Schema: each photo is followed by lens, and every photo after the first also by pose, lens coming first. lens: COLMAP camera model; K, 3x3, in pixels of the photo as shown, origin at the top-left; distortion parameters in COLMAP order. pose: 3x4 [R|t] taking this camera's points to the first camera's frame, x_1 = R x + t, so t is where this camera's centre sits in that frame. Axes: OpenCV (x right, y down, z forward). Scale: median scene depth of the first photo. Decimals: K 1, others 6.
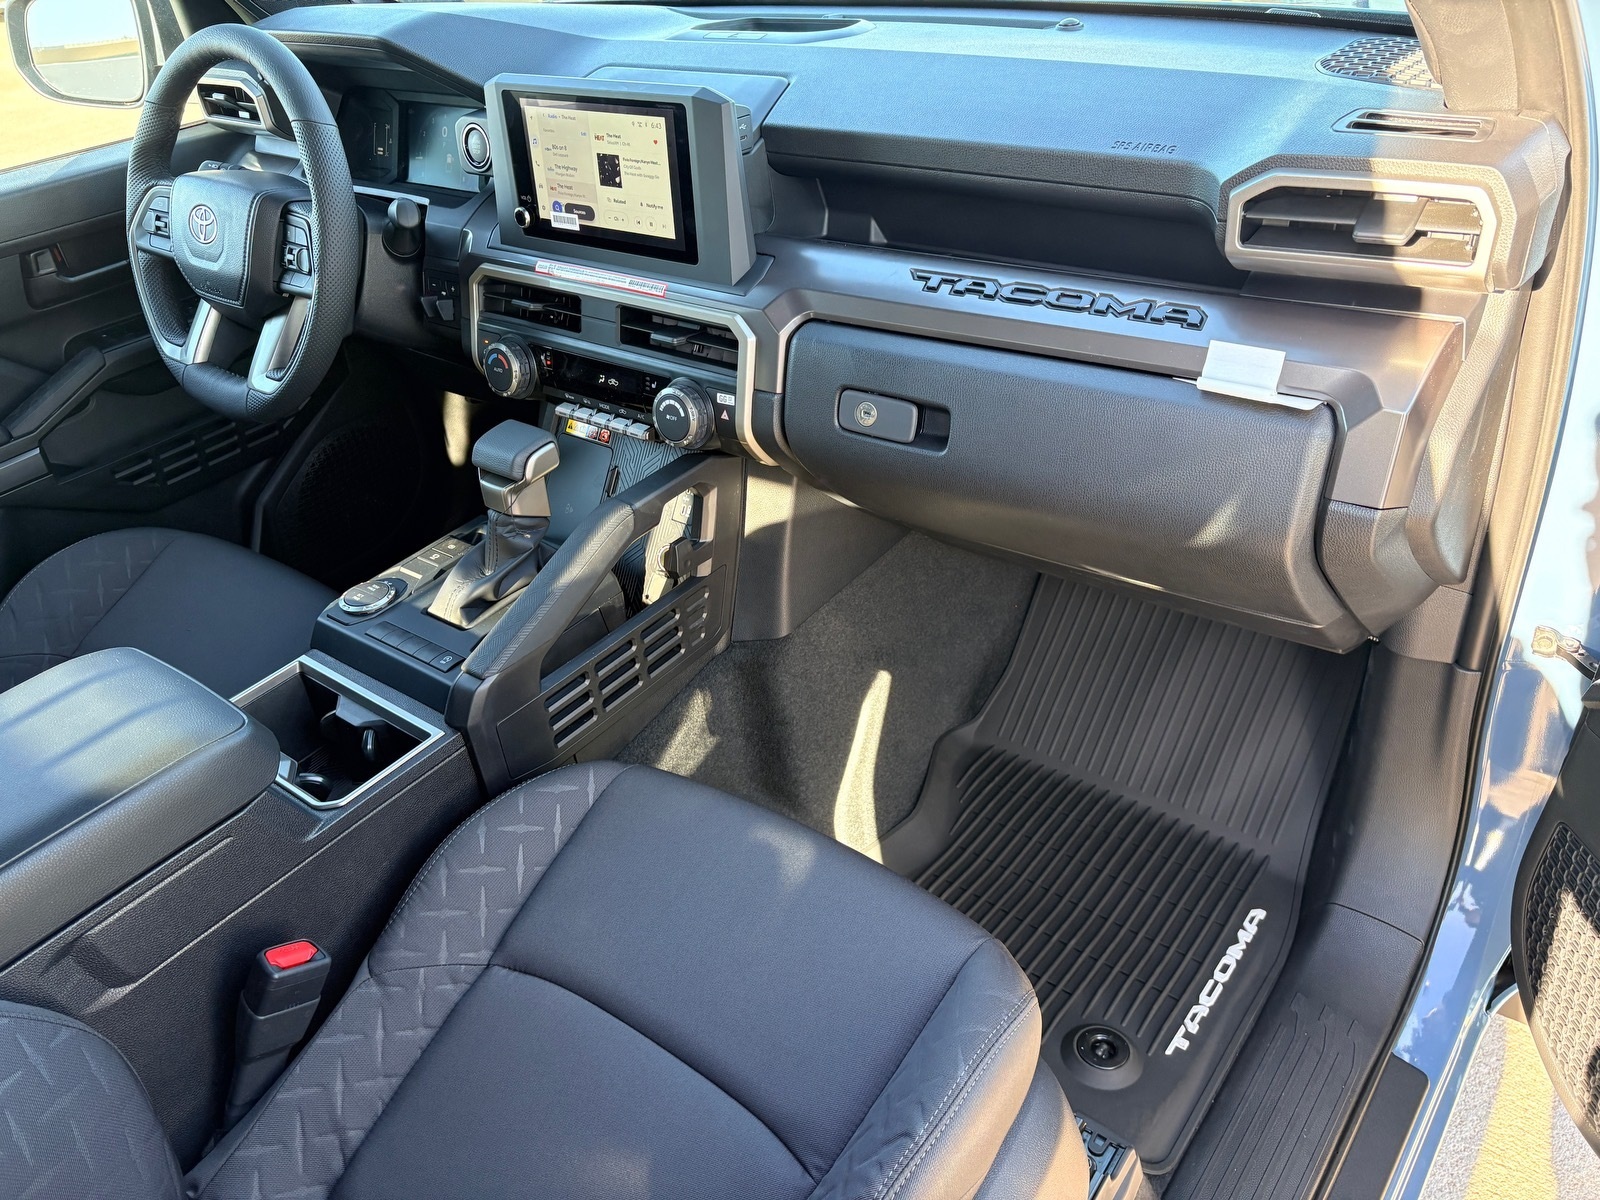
lens RADIAL K [[1224.8, 0, 800.6], [0, 1224.8, 606.2], [0, 0, 1]] dist [0.012210, -0.010449]
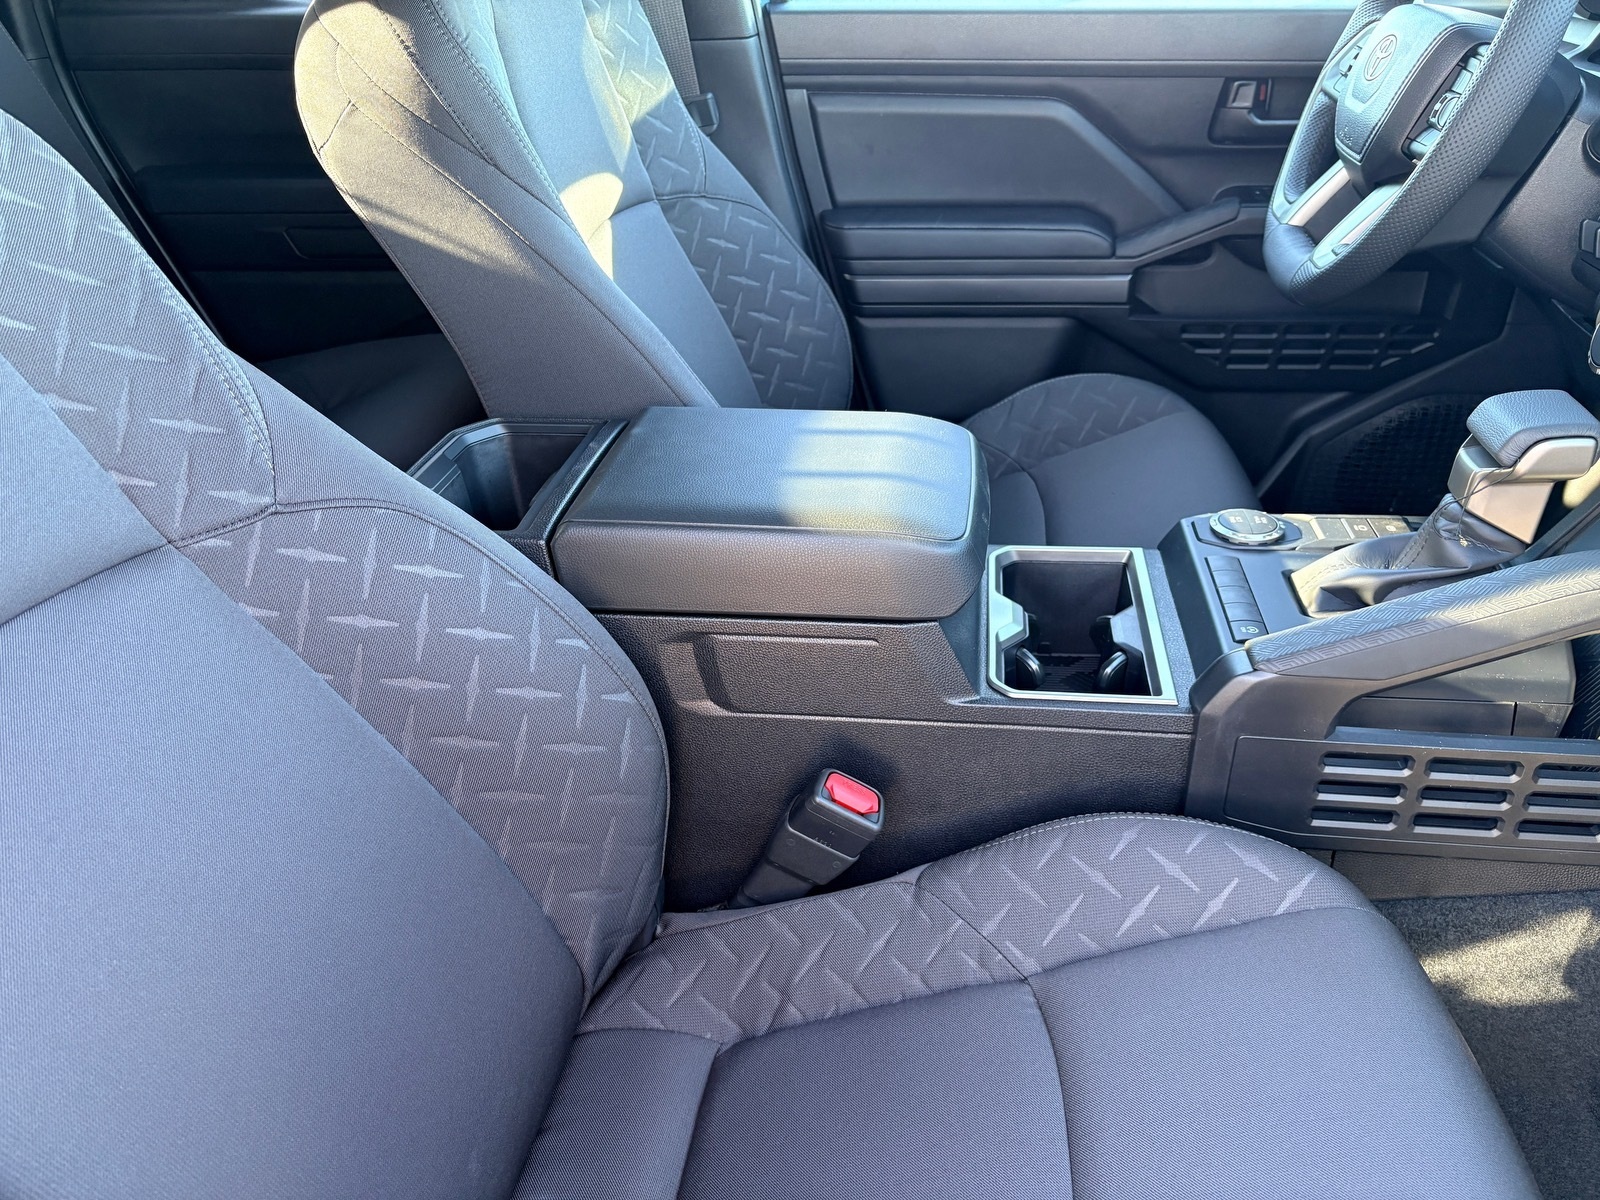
lens RADIAL K [[1224.8, 0, 800.6], [0, 1224.8, 606.2], [0, 0, 1]] dist [0.012210, -0.010449]
pose [[0.502163, 0.492858, -0.710580, 0.087247], [-0.498653, 0.836359, 0.227703, -0.000920], [0.706525, 0.239988, 0.665753, 0.309505]]
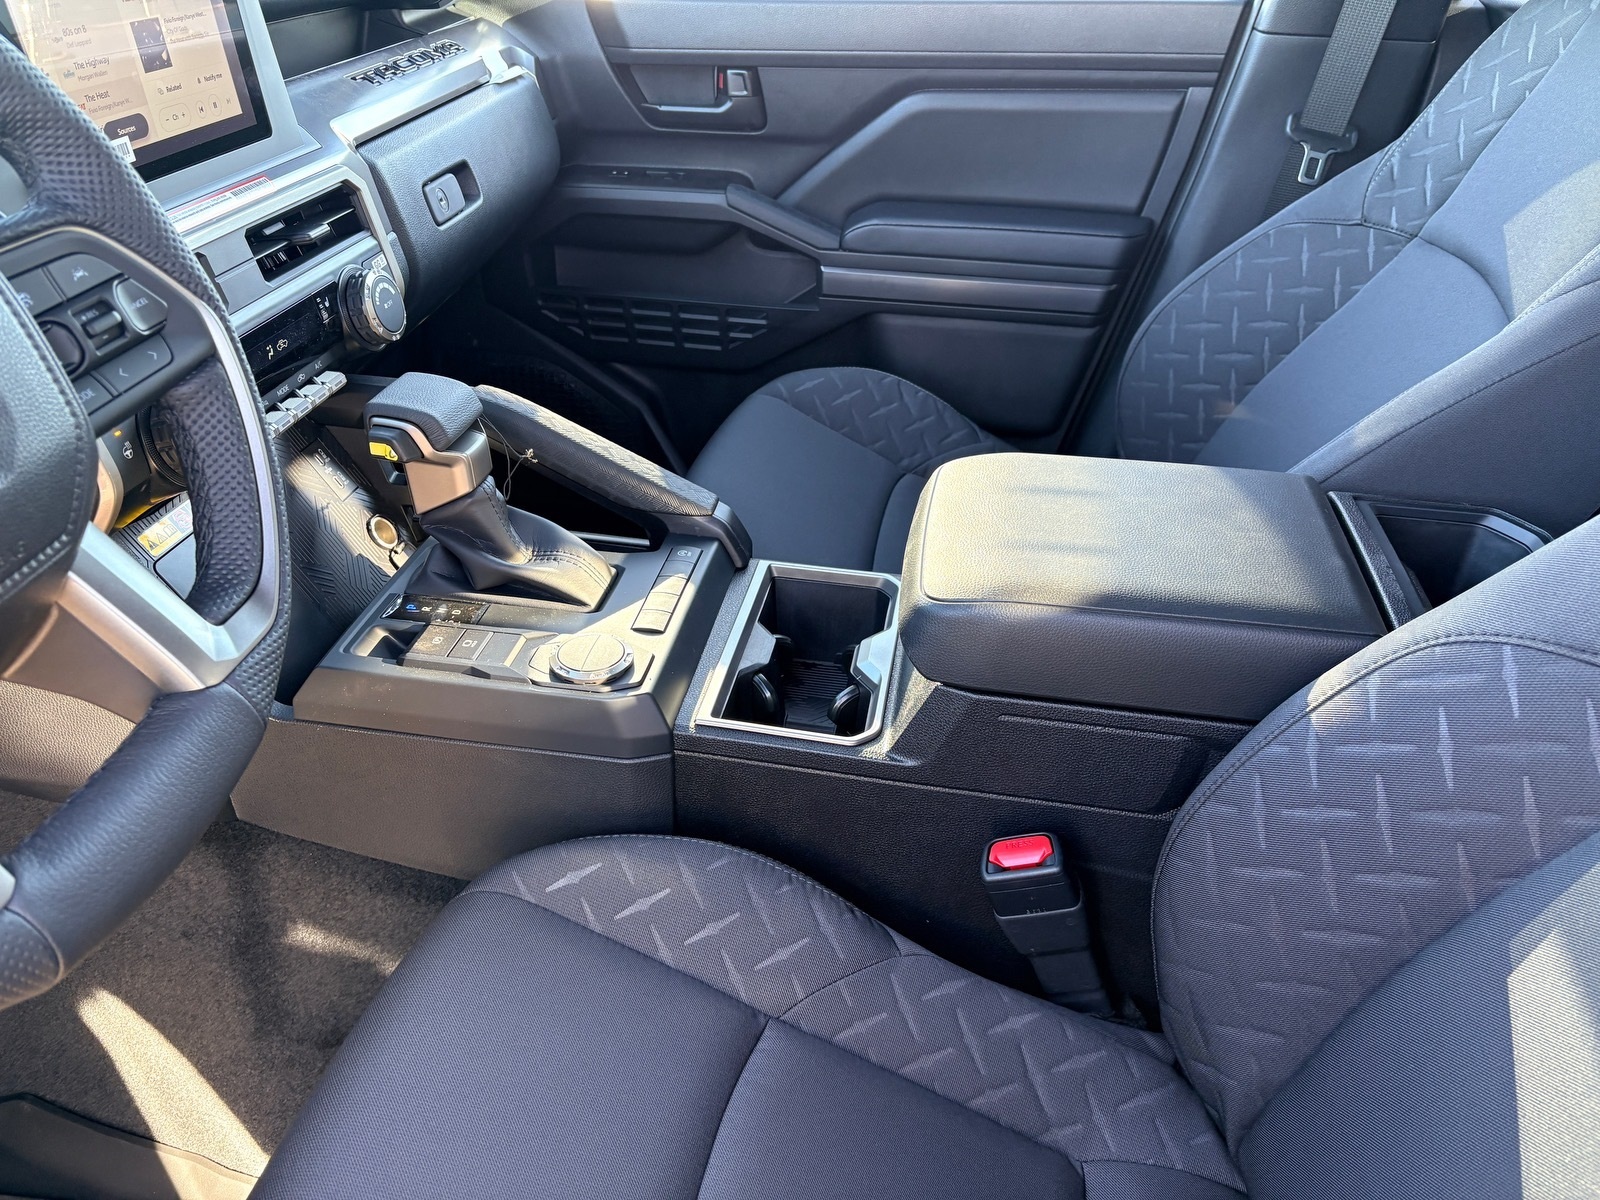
lens RADIAL K [[1224.8, 0, 800.6], [0, 1224.8, 606.2], [0, 0, 1]] dist [0.012210, -0.010449]
pose [[-0.485436, -0.382414, 0.786201, -0.980988], [0.515534, 0.601076, 0.610682, -0.396447], [-0.706099, 0.701760, -0.094637, 1.023769]]
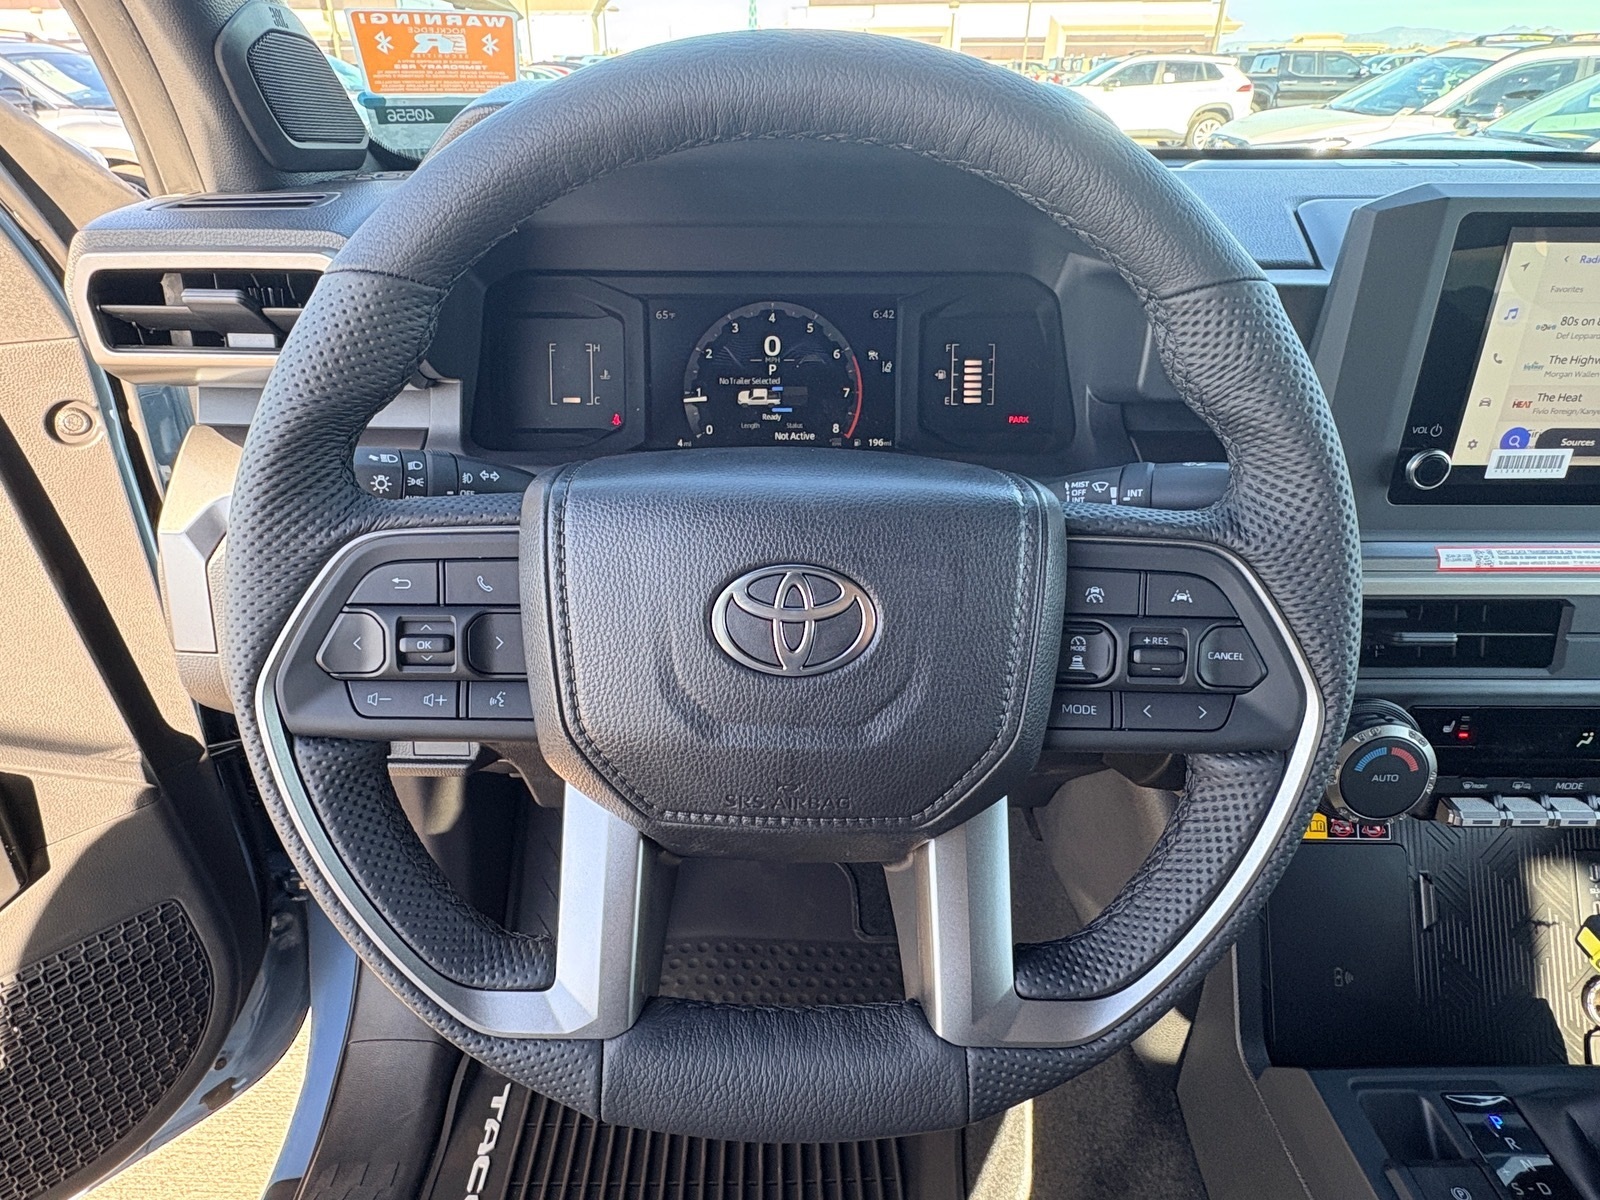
lens RADIAL K [[954.6, 0, 760.7], [0, 954.6, 596.5], [0, 0, 1]] dist [0.001543, 0.000392]
pose [[0.781267, -0.196972, 0.592304, -0.724779], [0.281325, 0.958179, -0.052431, -0.347476], [-0.557206, 0.207592, 0.804007, 0.915092]]
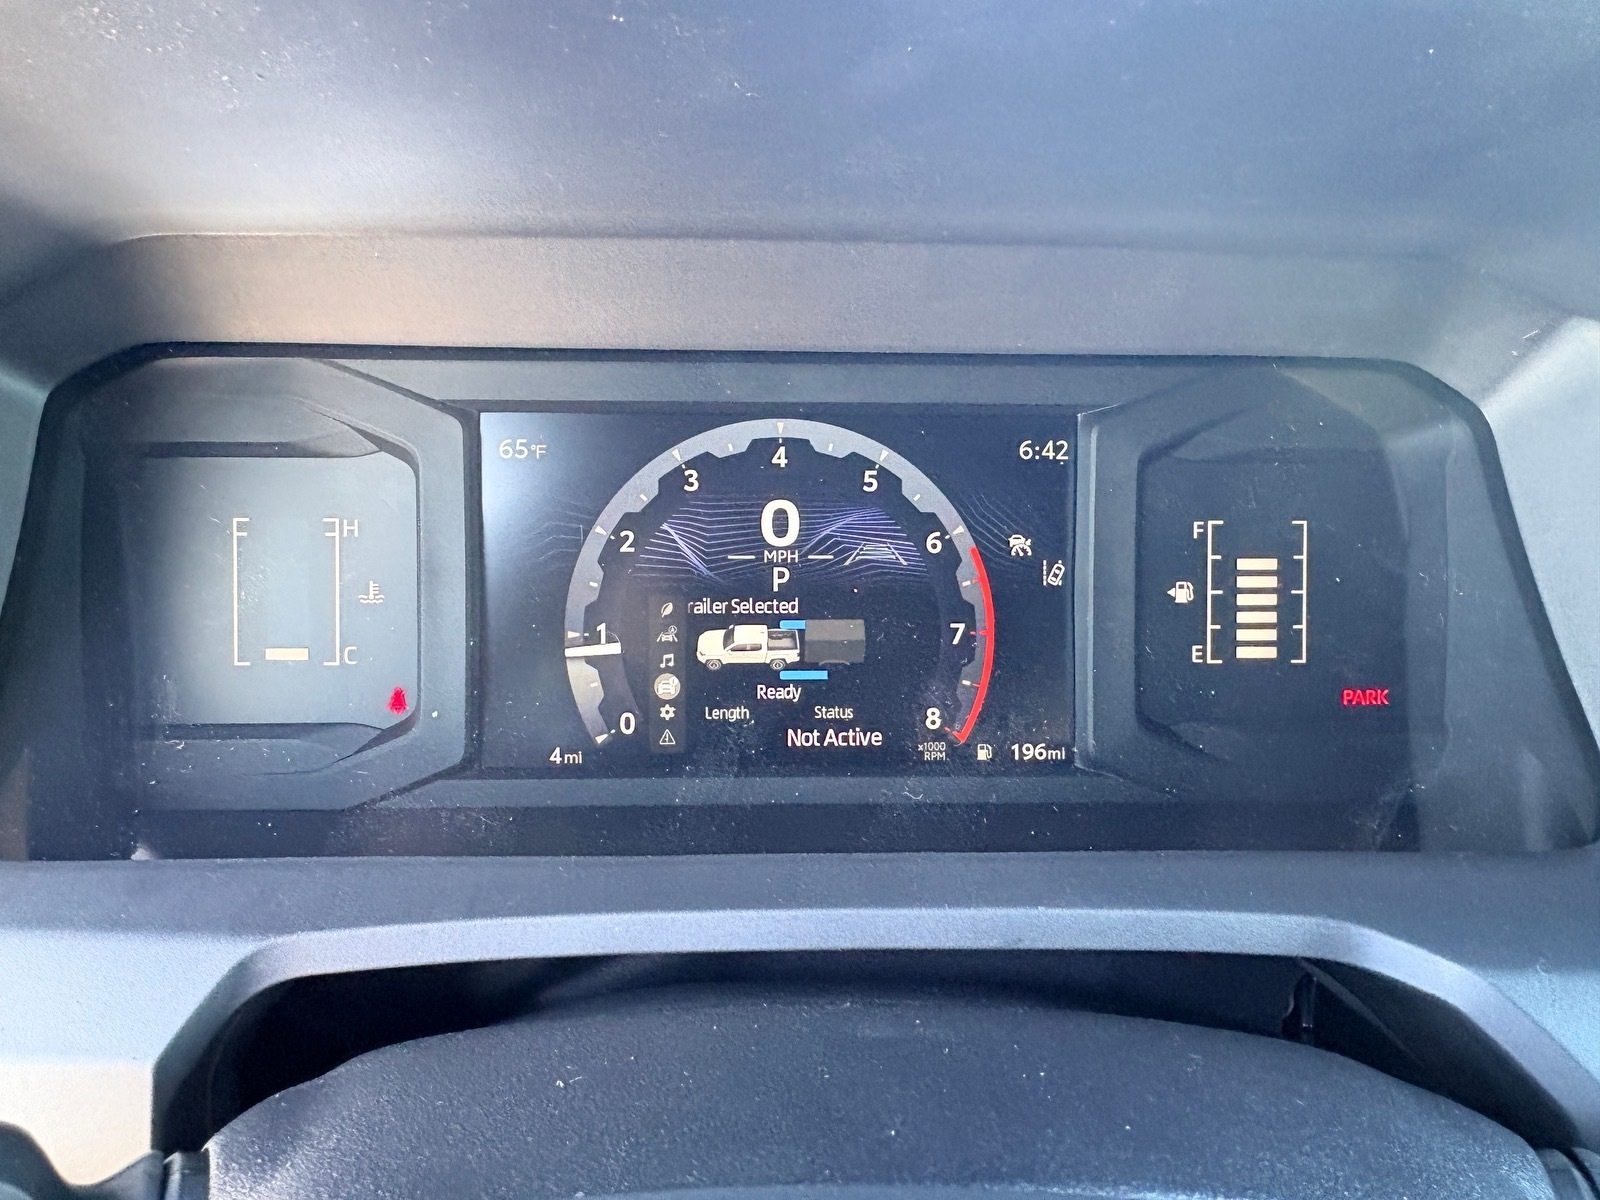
lens RADIAL K [[1011.6, 0, 800.0], [0, 1011.6, 600.0], [0, 0, 1]] dist [0.001551, -0.000087]
pose [[0.760762, -0.147500, 0.632048, -0.525104], [0.286416, 0.950177, -0.123002, -0.460042], [-0.582415, 0.274604, 0.765105, 1.132196]]
